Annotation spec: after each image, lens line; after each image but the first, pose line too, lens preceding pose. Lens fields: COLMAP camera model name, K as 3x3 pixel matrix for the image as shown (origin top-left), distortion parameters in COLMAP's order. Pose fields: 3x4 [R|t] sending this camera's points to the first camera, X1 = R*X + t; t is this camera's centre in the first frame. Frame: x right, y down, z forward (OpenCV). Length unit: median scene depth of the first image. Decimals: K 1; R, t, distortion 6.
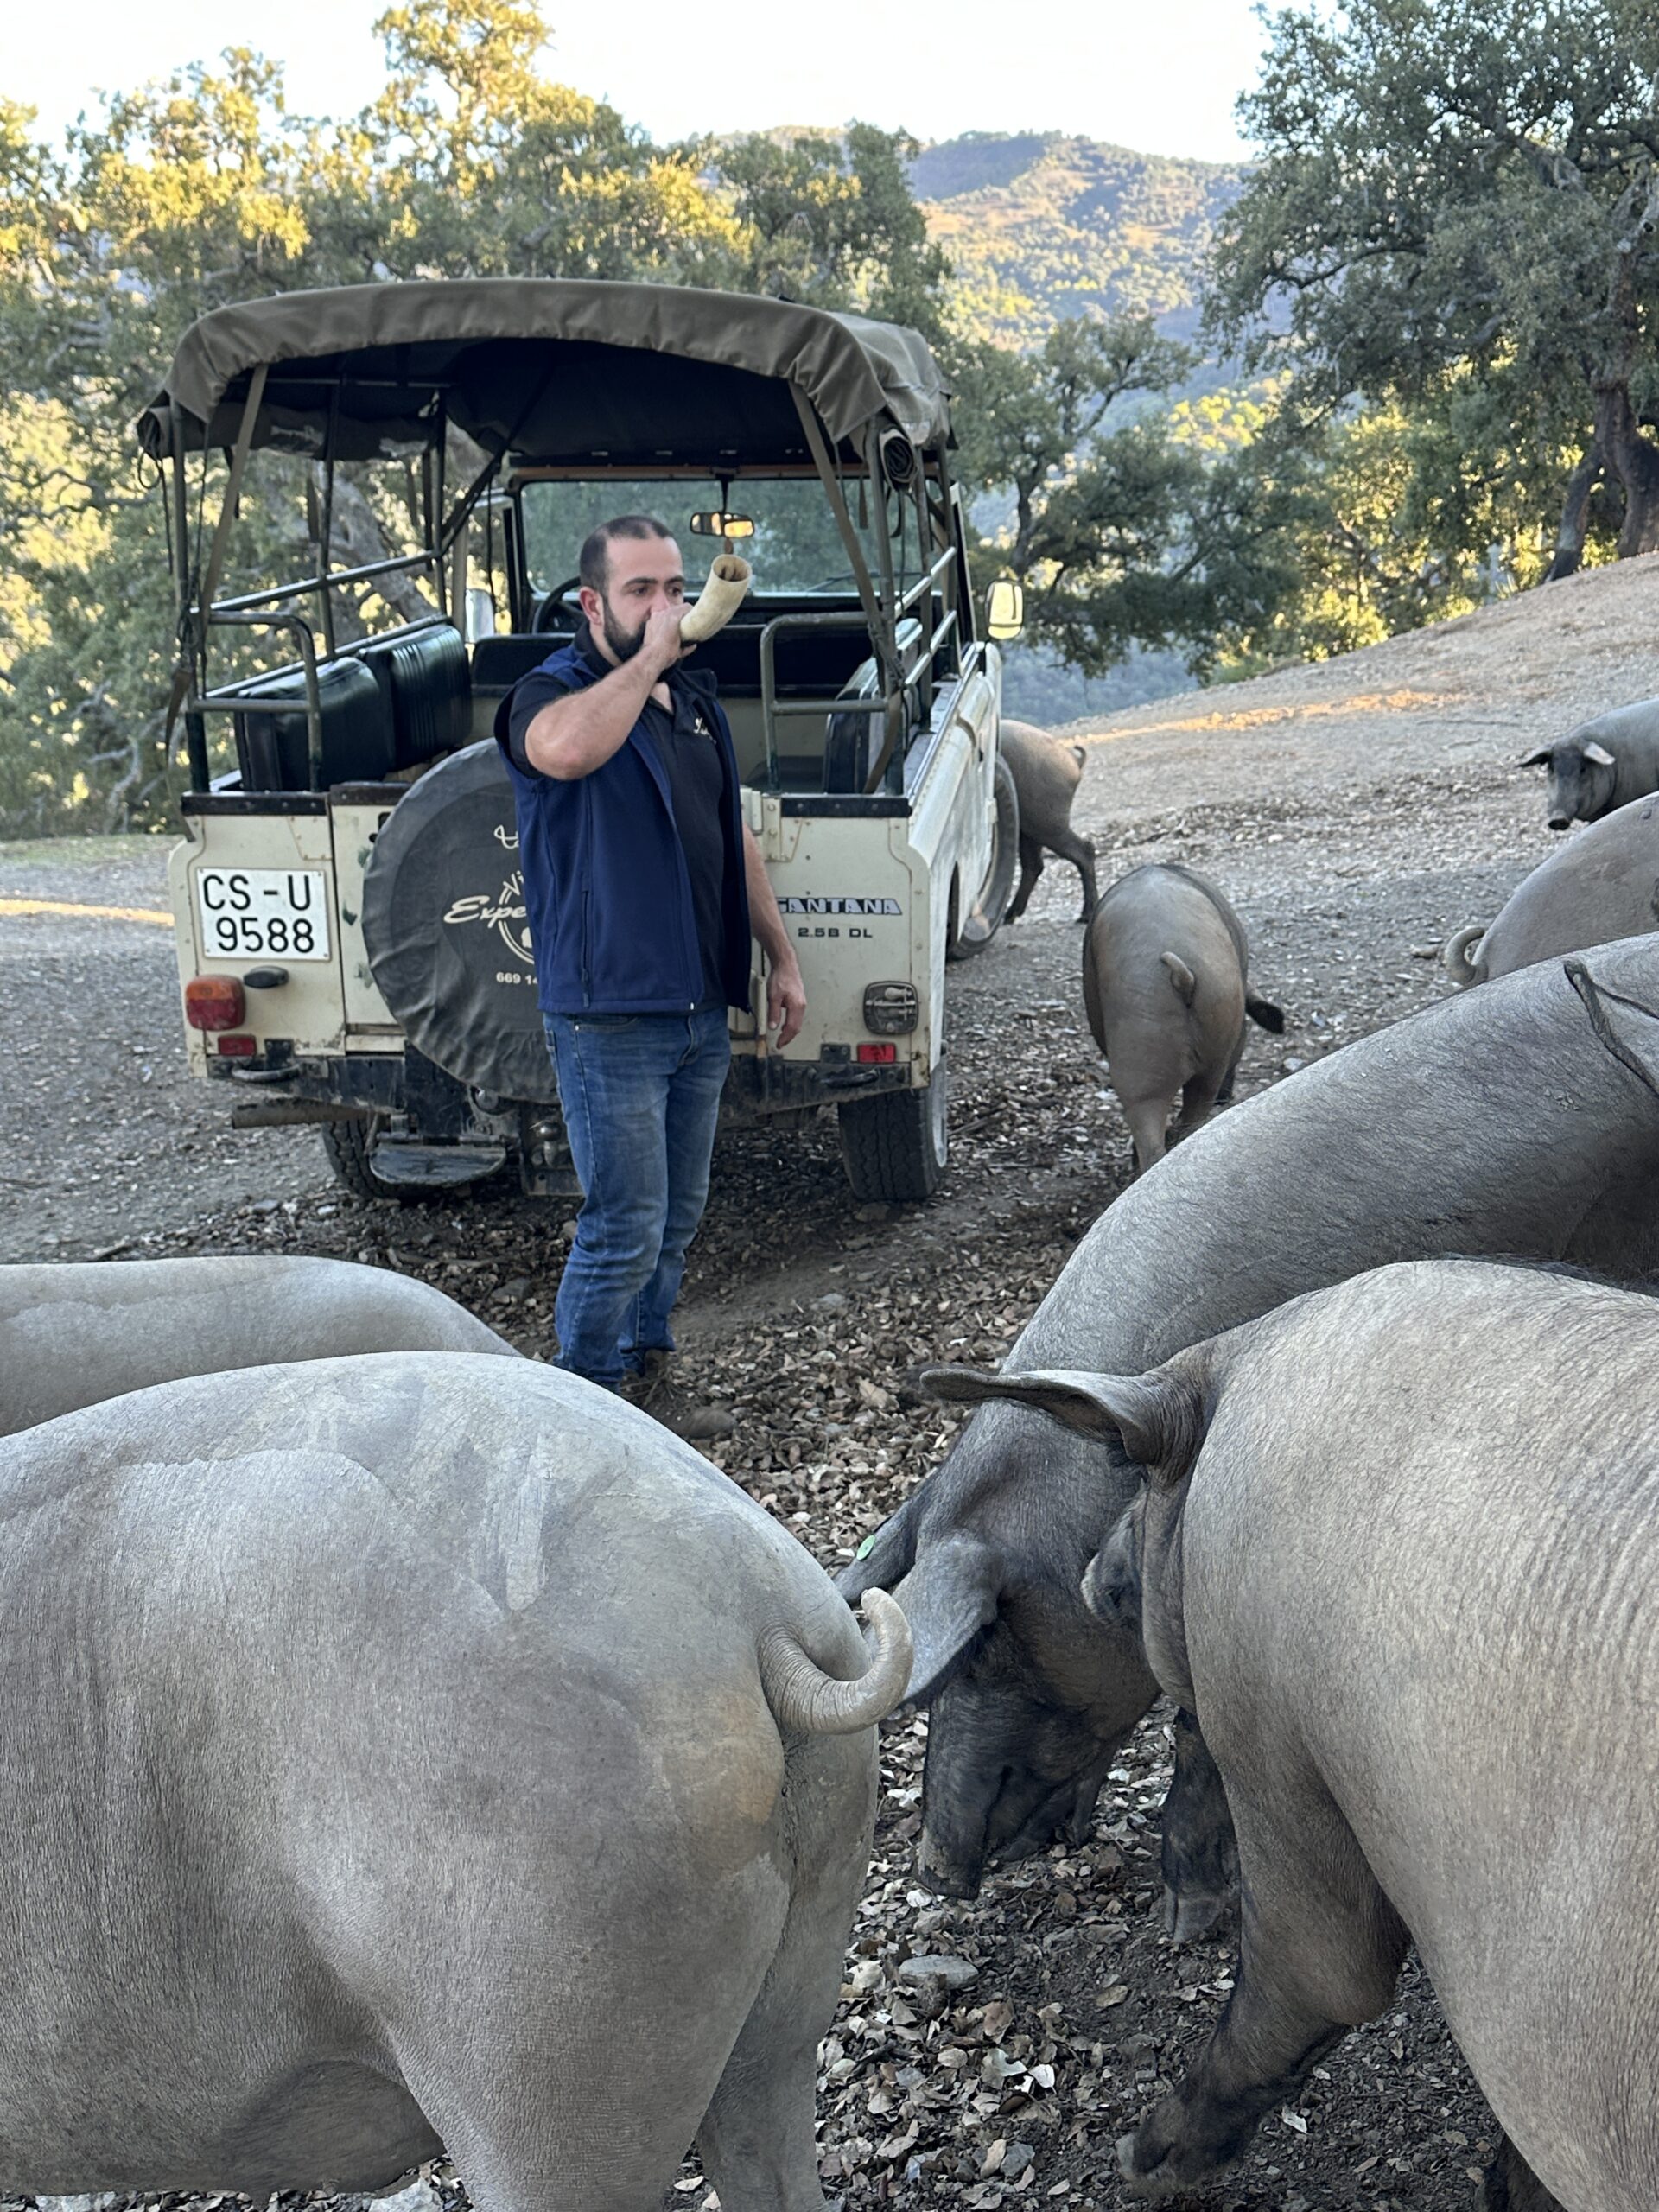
lens RADIAL K [[2385.8, 0, 829.5], [0, 2385.8, 1106.0], [0, 0, 1]] dist [-0.007784, -0.014764]
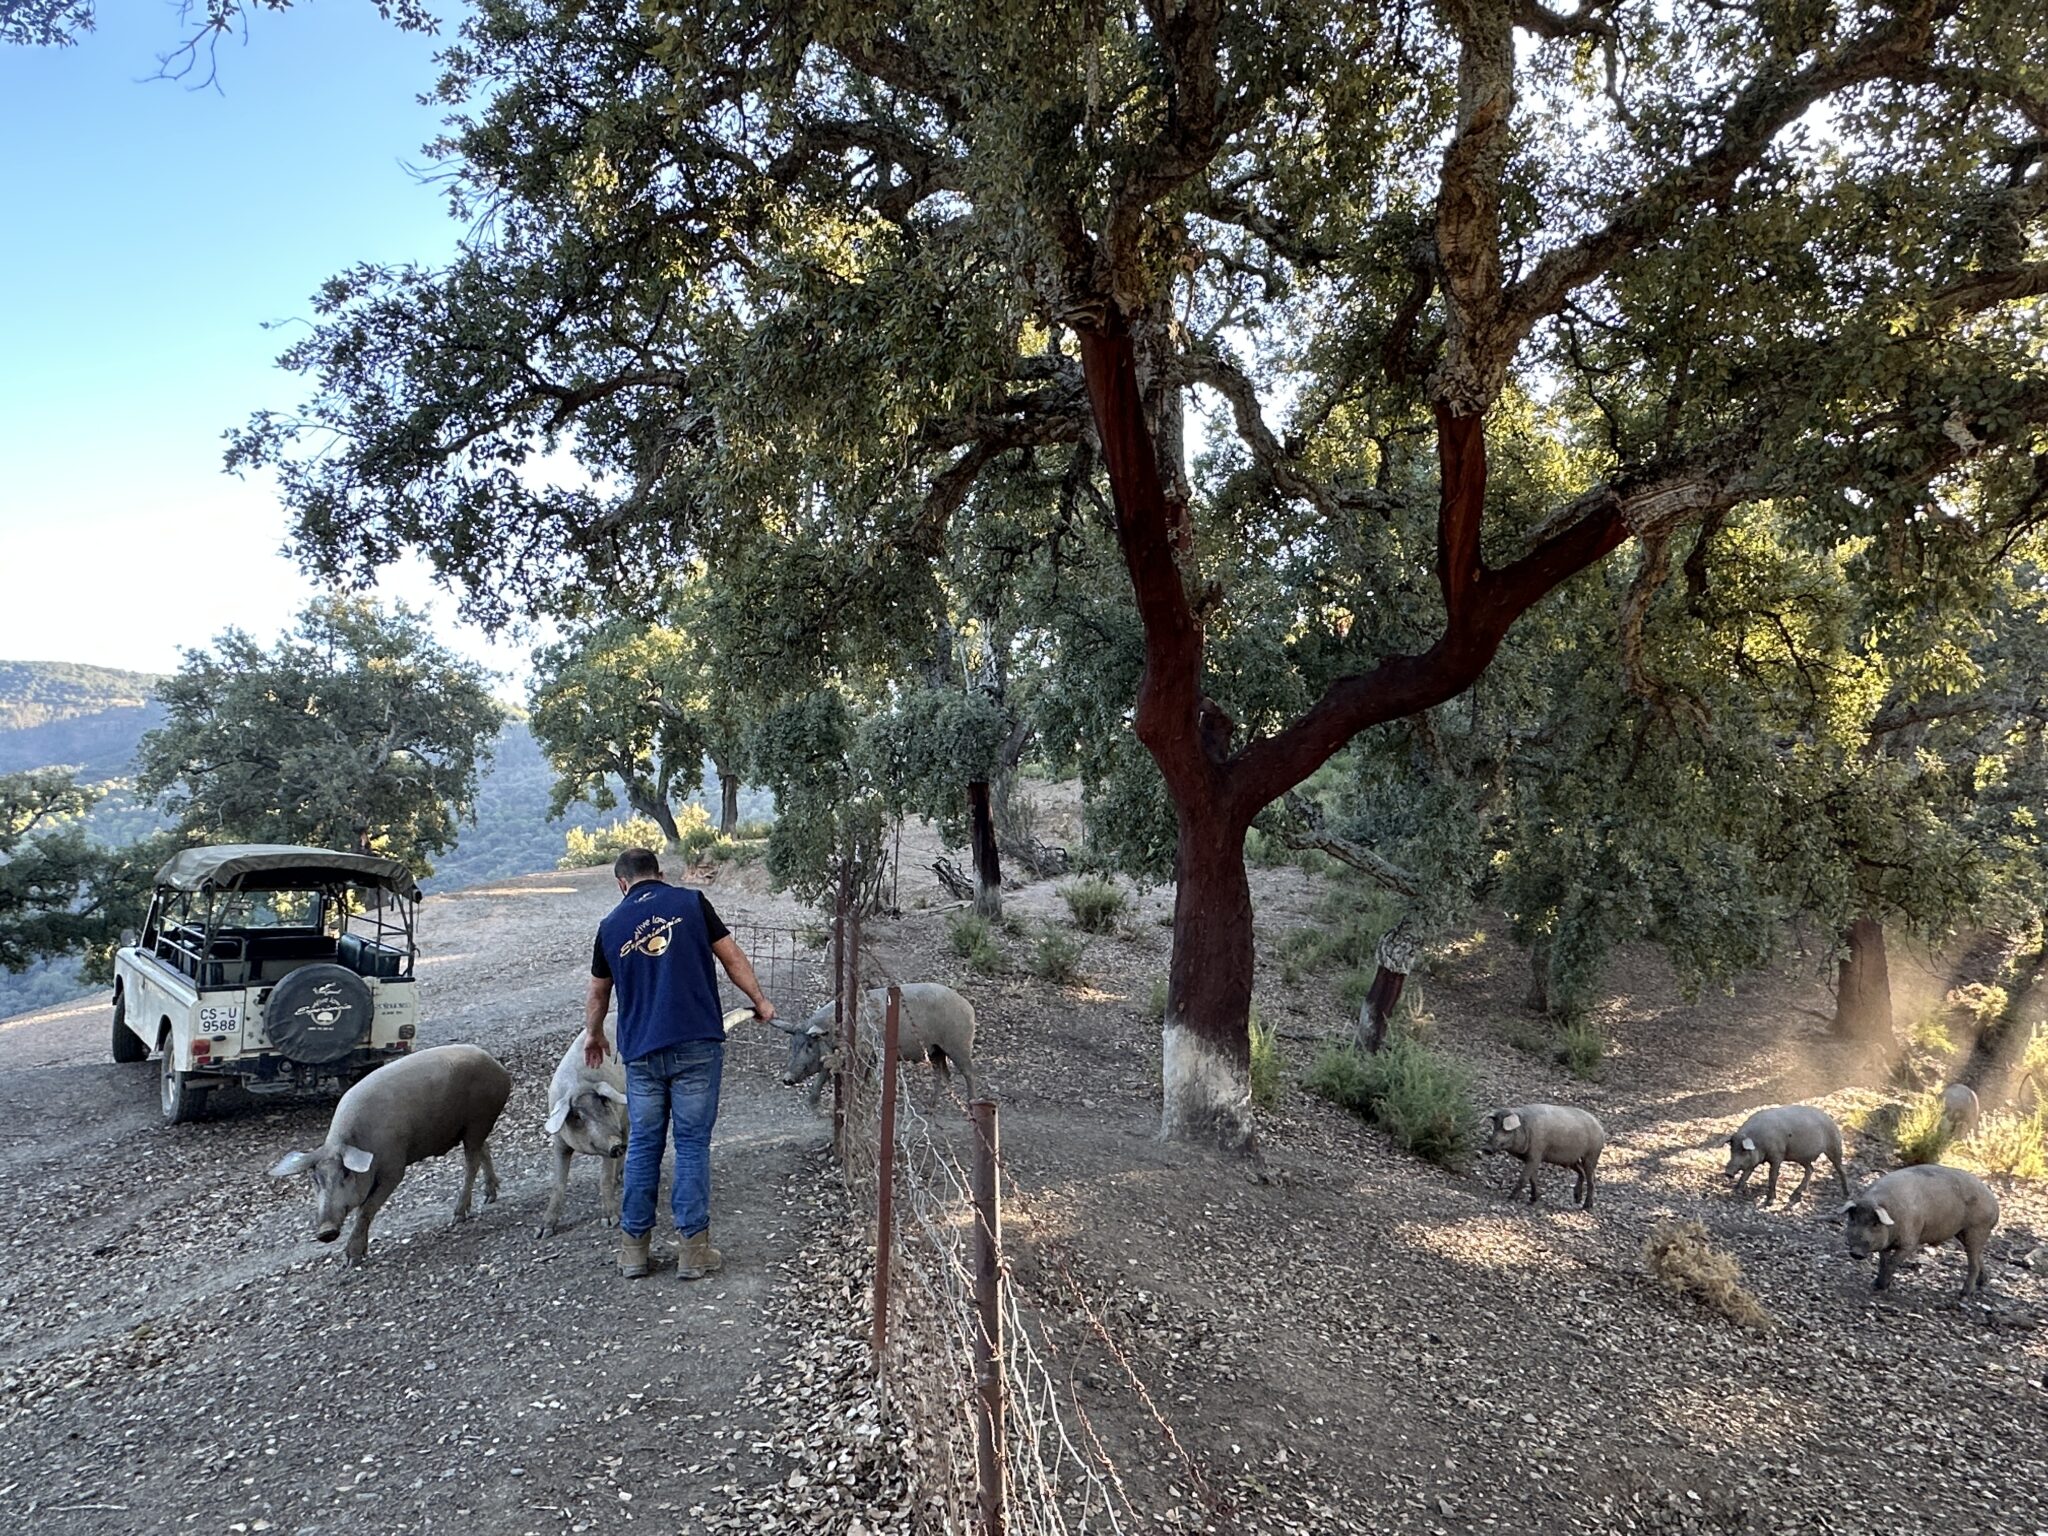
lens RADIAL K [[1312.1, 0, 1024.0], [0, 1312.1, 768.0], [0, 0, 1]] dist [-0.000125, -0.000249]
pose [[0.664394, 0.078198, 0.743280, -0.143934], [0.163773, 0.955108, -0.246875, 0.037371], [-0.729218, 0.285751, 0.621761, -0.185641]]
